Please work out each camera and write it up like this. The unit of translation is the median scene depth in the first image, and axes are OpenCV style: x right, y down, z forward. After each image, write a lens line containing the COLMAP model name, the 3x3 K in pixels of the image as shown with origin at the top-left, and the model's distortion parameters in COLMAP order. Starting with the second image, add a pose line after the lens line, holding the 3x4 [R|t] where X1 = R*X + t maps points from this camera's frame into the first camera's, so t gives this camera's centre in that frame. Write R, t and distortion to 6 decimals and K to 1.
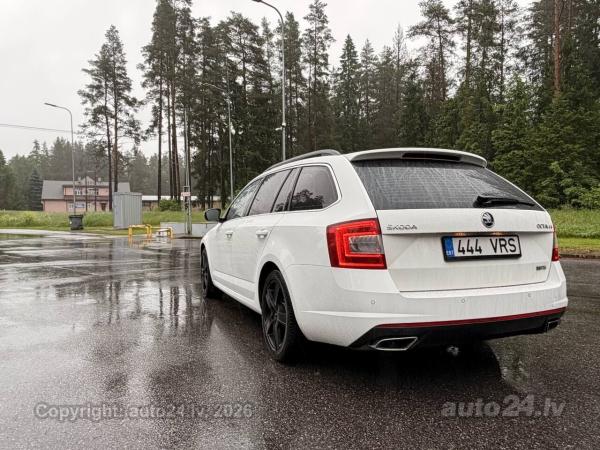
lens RADIAL K [[463.5, 0, 304.0], [0, 463.5, 224.6], [0, 0, 1]] dist [0.024470, -0.020110]
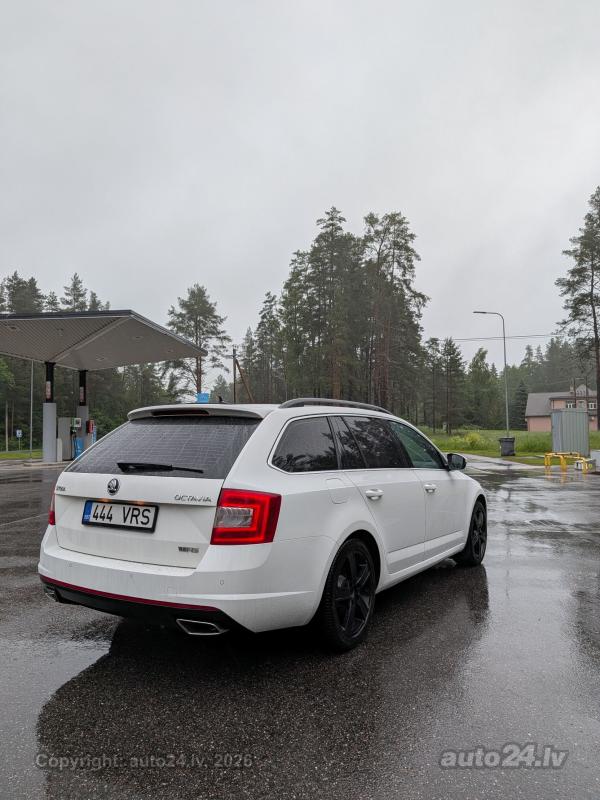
lens RADIAL K [[618.0, 0, 307.9], [0, 618.0, 401.3], [0, 0, 1]] dist [0.024470, -0.020110]
pose [[0.578394, -0.043193, -0.814613, 0.130049], [-0.012148, 0.998031, -0.061543, -0.008700], [0.815667, 0.045492, 0.576730, 0.045427]]
